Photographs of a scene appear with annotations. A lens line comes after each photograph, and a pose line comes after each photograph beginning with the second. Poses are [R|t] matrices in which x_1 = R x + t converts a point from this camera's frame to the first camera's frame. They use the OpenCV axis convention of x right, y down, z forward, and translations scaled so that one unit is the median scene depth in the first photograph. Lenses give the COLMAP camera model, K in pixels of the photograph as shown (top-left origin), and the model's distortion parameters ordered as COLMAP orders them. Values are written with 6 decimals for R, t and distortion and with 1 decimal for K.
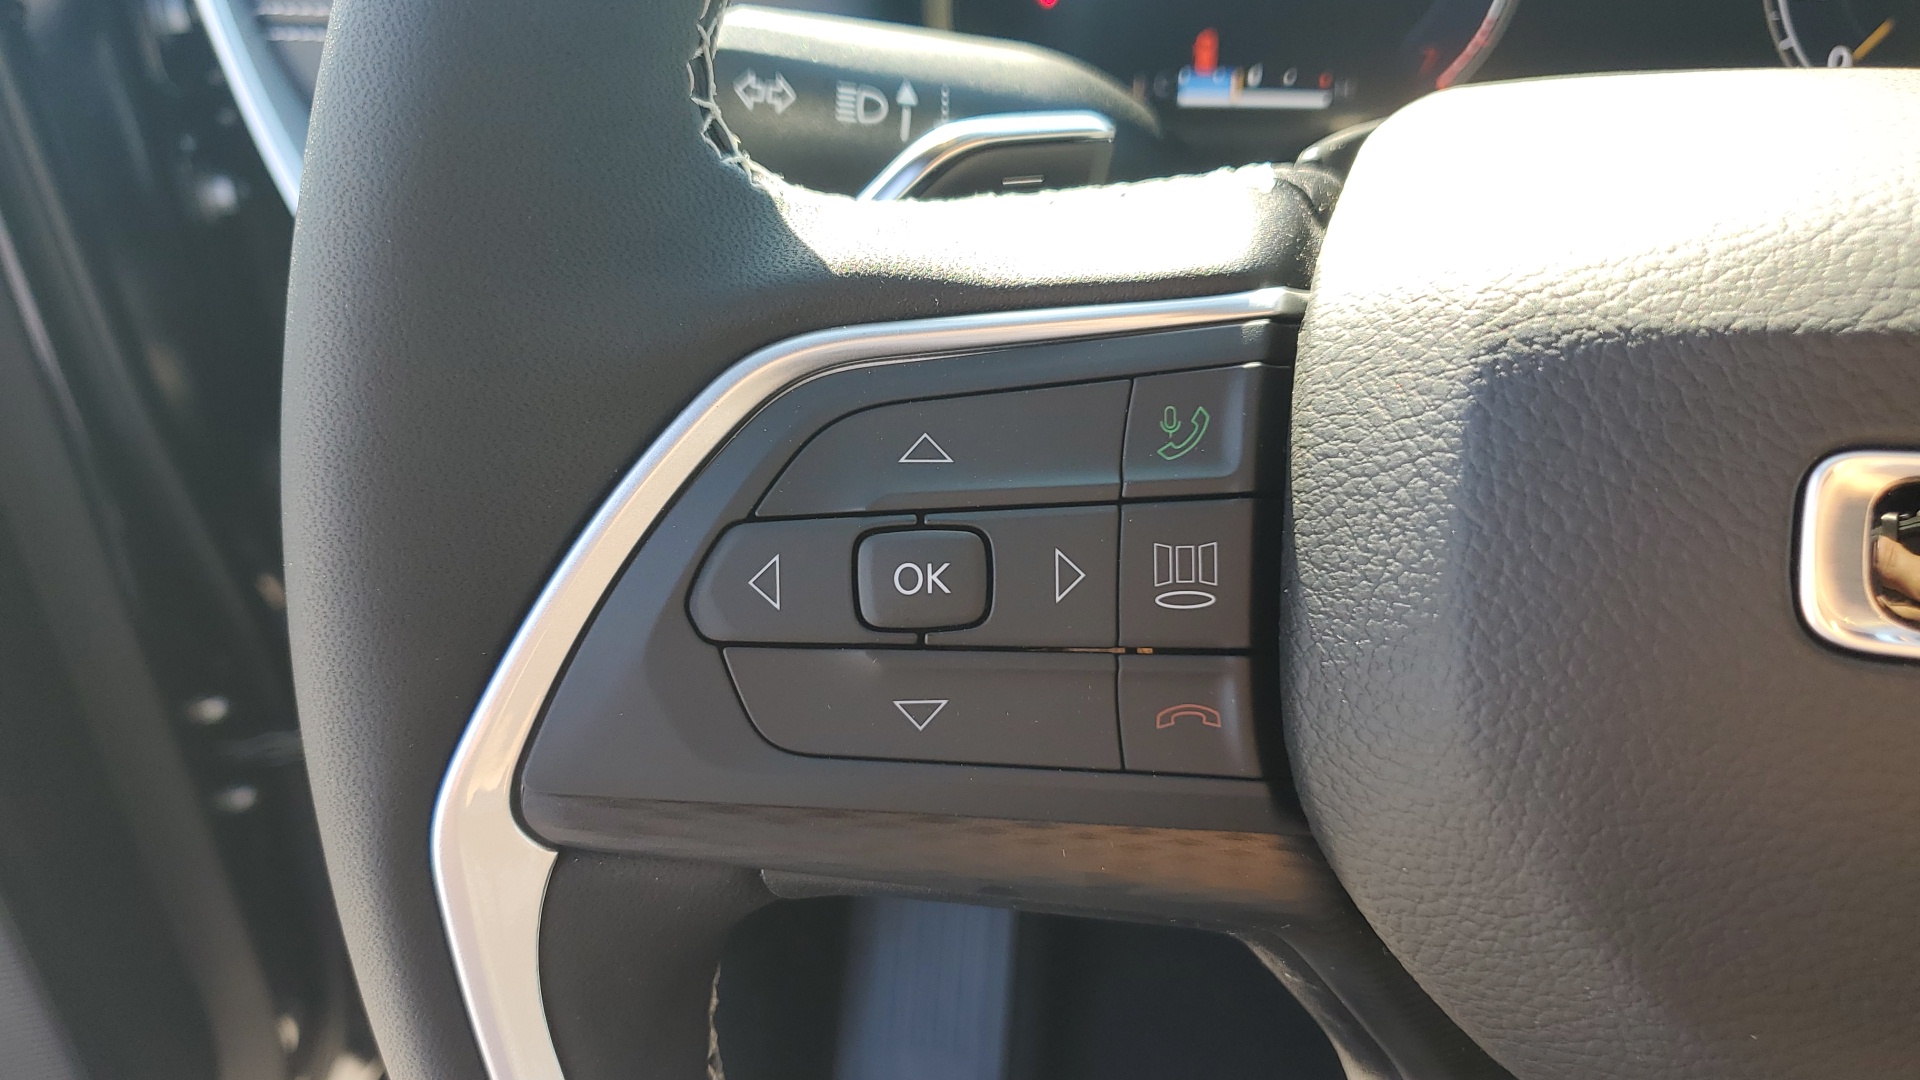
lens RADIAL K [[1513.9, 0, 971.8], [0, 1513.9, 563.2], [0, 0, 1]] dist [0.151809, -0.338075]
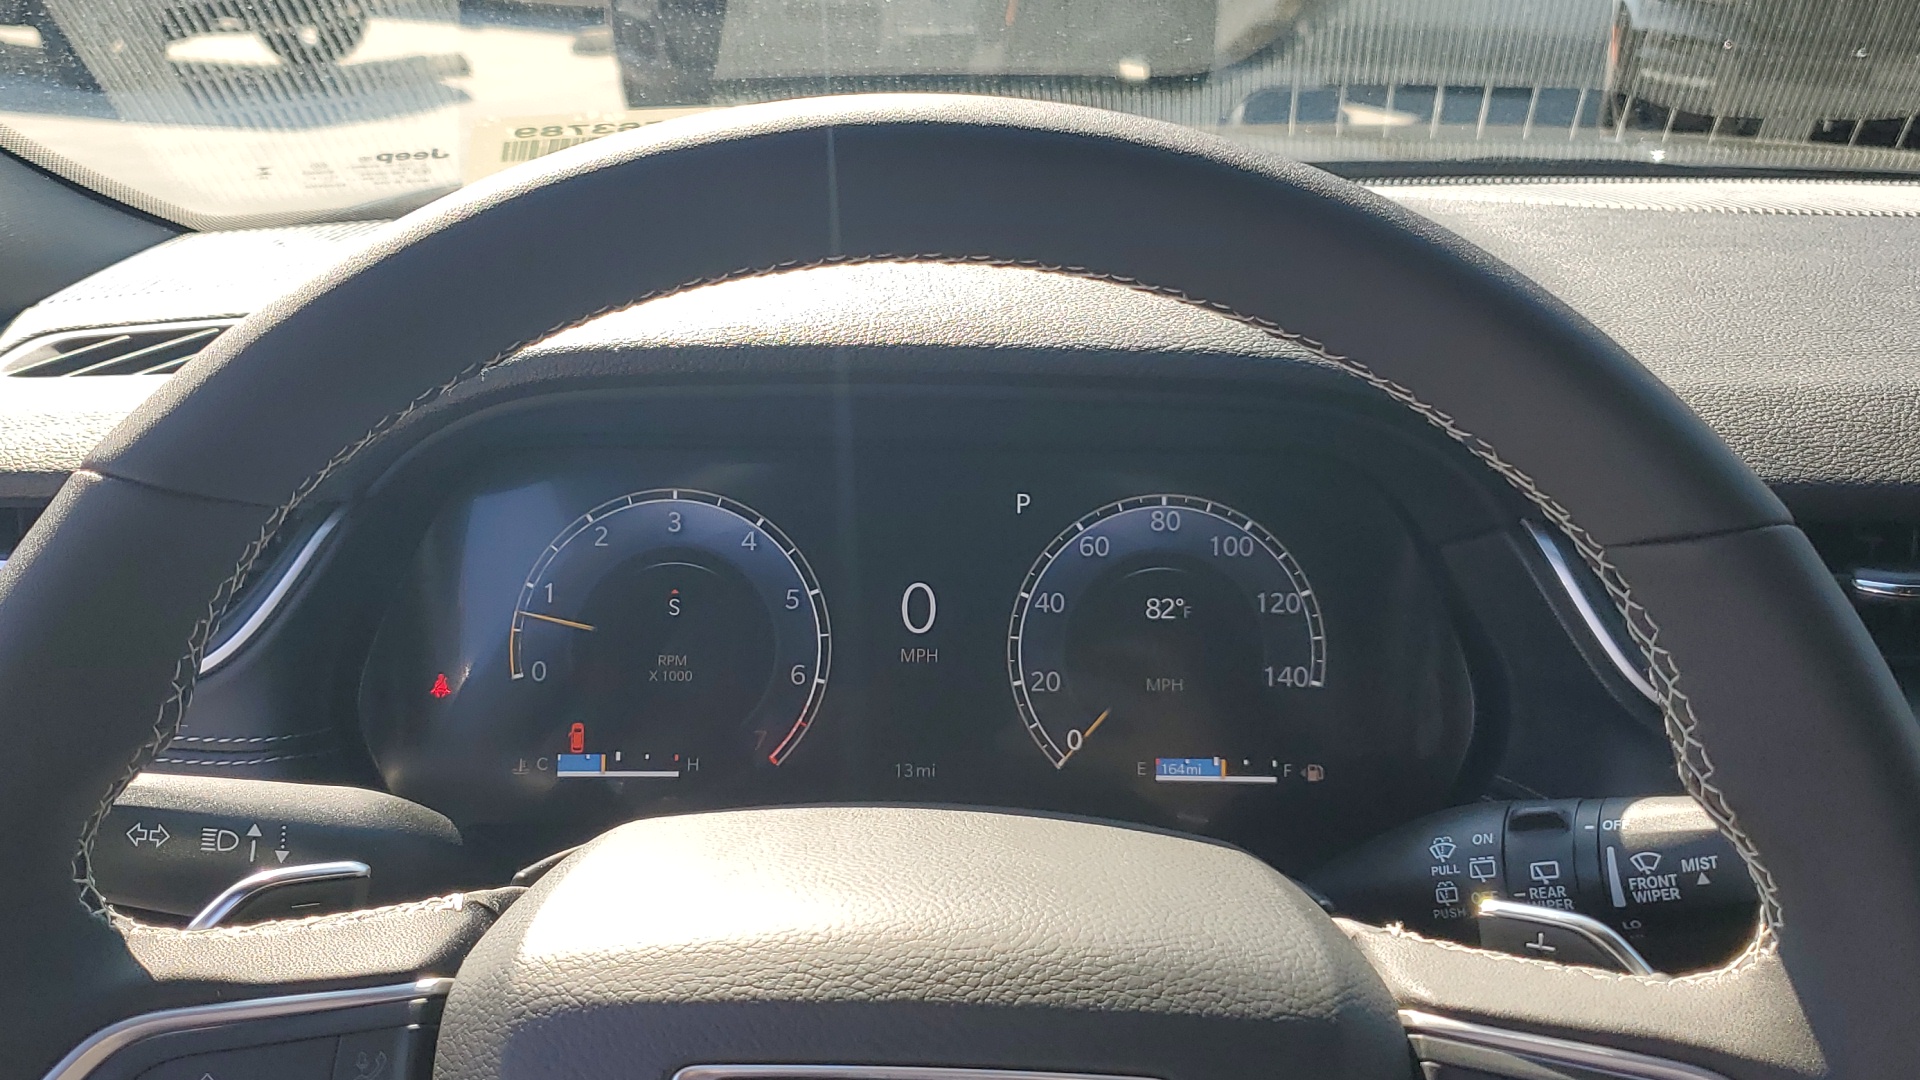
lens RADIAL K [[2179.7, 0, 954.8], [0, 2179.7, 585.6], [0, 0, 1]] dist [0.266752, -0.983599]
pose [[0.989430, -0.009212, 0.144719, 0.418004], [0.050562, 0.957265, -0.284758, 0.128656], [-0.135911, 0.289066, 0.947612, -1.508572]]
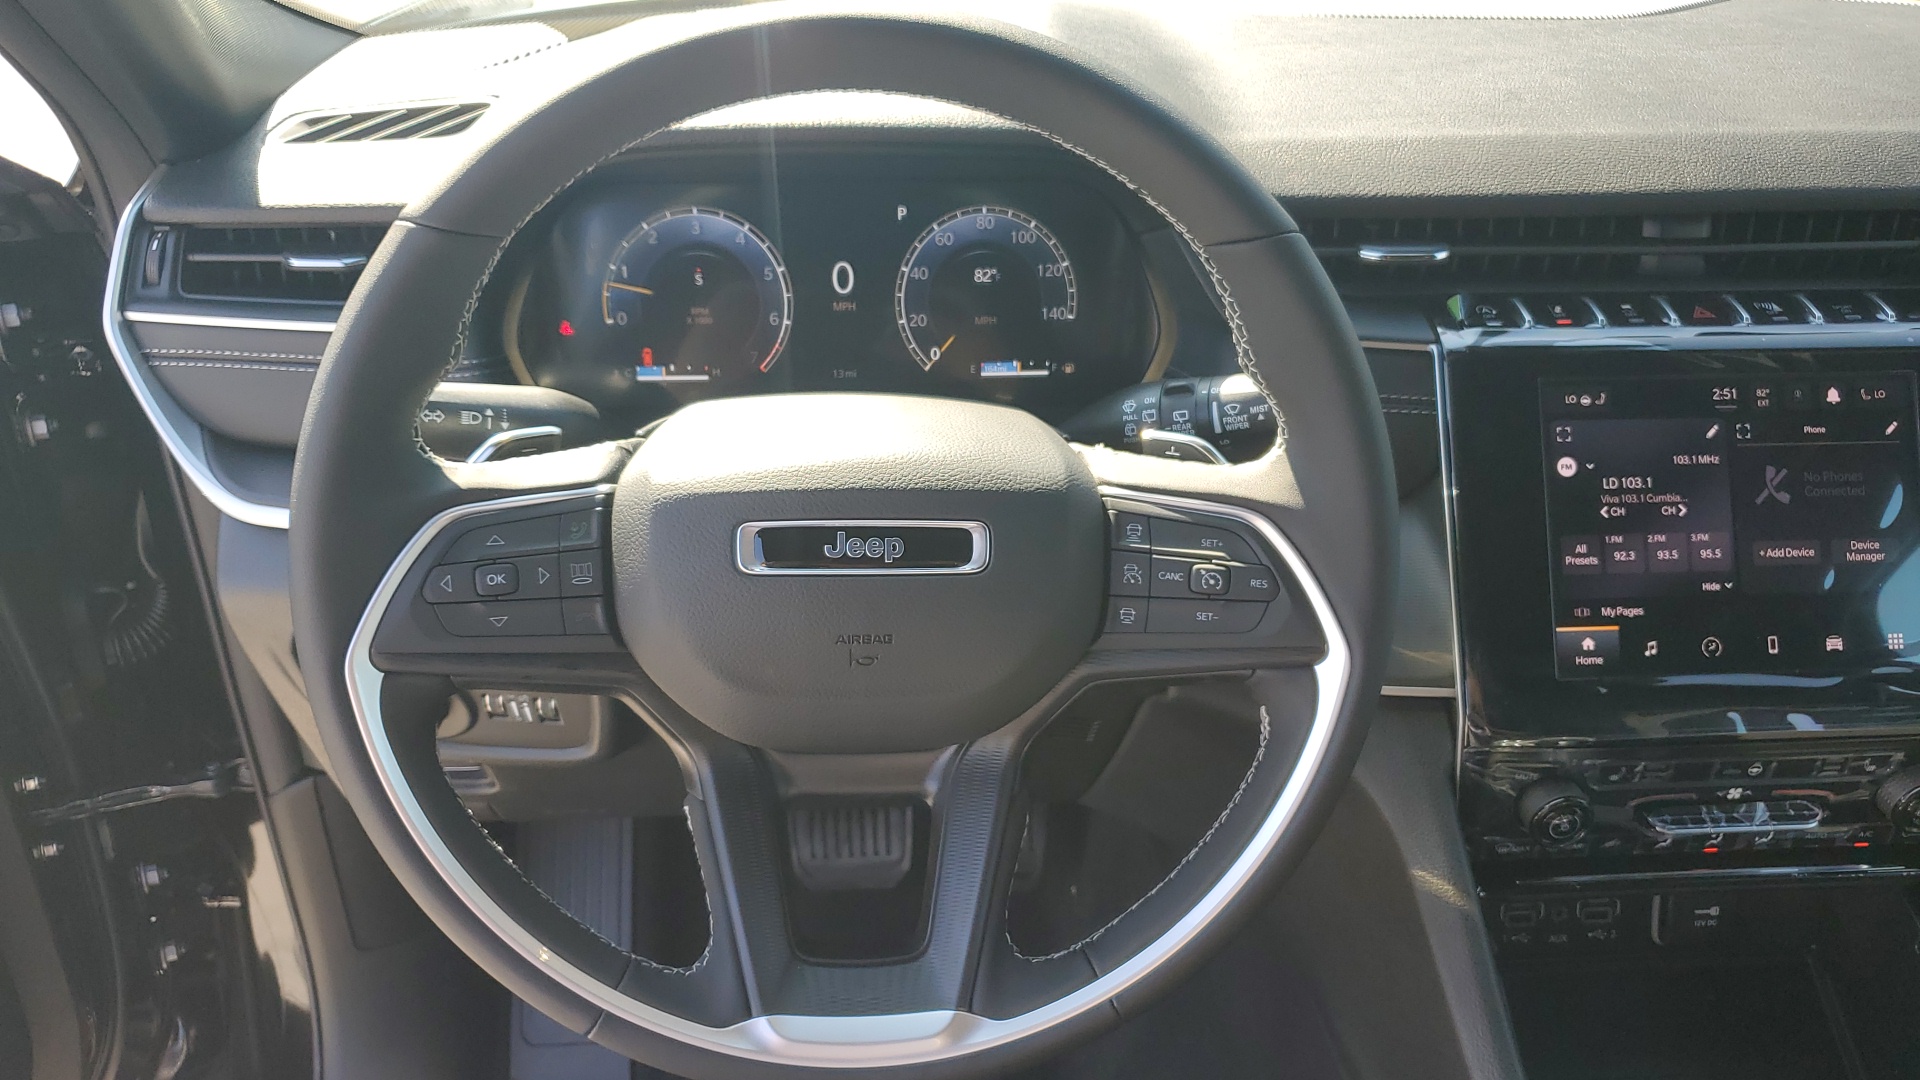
lens RADIAL K [[1513.9, 0, 971.8], [0, 1513.9, 563.2], [0, 0, 1]] dist [0.151809, -0.338075]
pose [[0.974645, -0.073653, 0.211285, 0.258368], [0.090929, 0.993161, -0.073239, 0.295101], [-0.204446, 0.090594, 0.974677, -2.316273]]
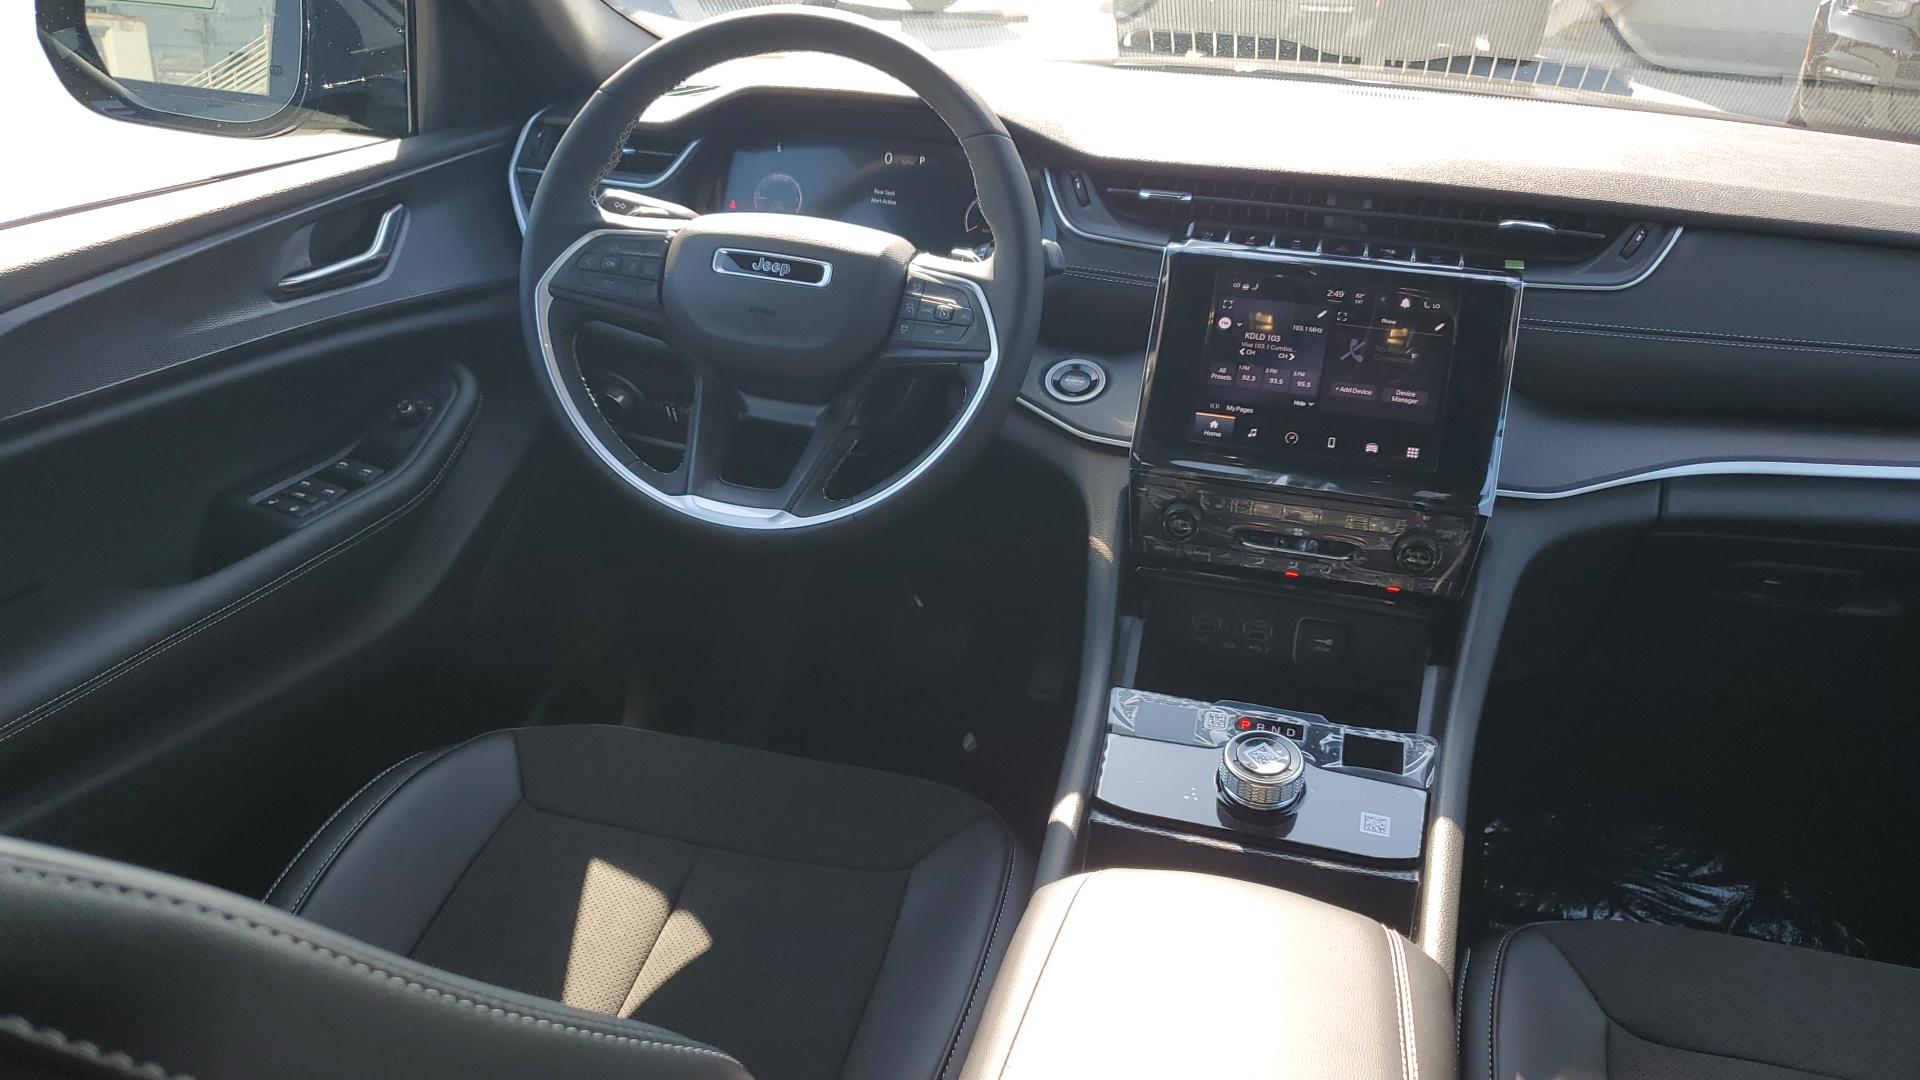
lens RADIAL K [[1513.9, 0, 971.8], [0, 1513.9, 563.2], [0, 0, 1]] dist [0.151809, -0.338075]
pose [[0.990356, 0.112299, -0.081145, 2.178715], [-0.125110, 0.976488, -0.175554, 2.223607], [0.059523, 0.184013, 0.981120, -5.172308]]
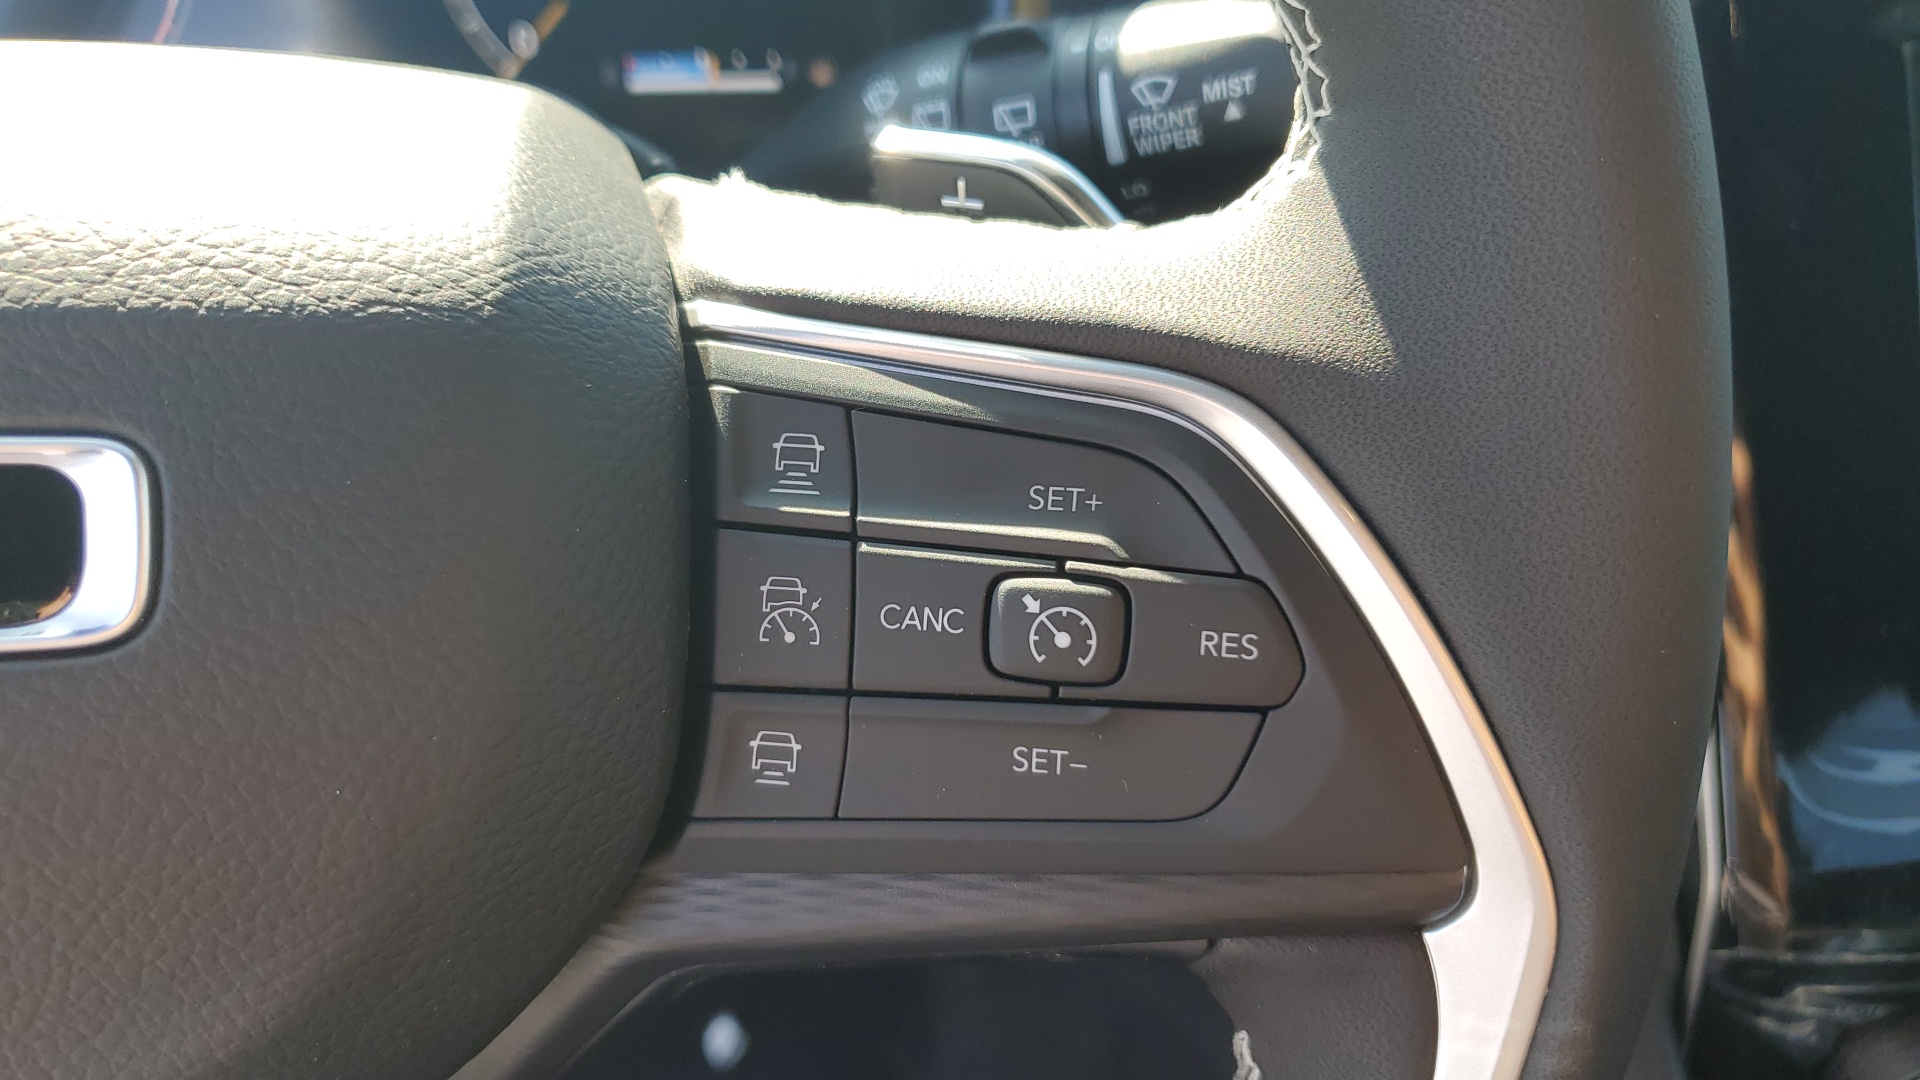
lens RADIAL K [[1513.9, 0, 971.8], [0, 1513.9, 563.2], [0, 0, 1]] dist [0.151809, -0.338075]
pose [[0.967705, -0.108380, 0.227597, 1.189661], [0.107657, 0.994065, 0.015626, 0.077806], [-0.227940, 0.009381, 0.973630, -0.117105]]
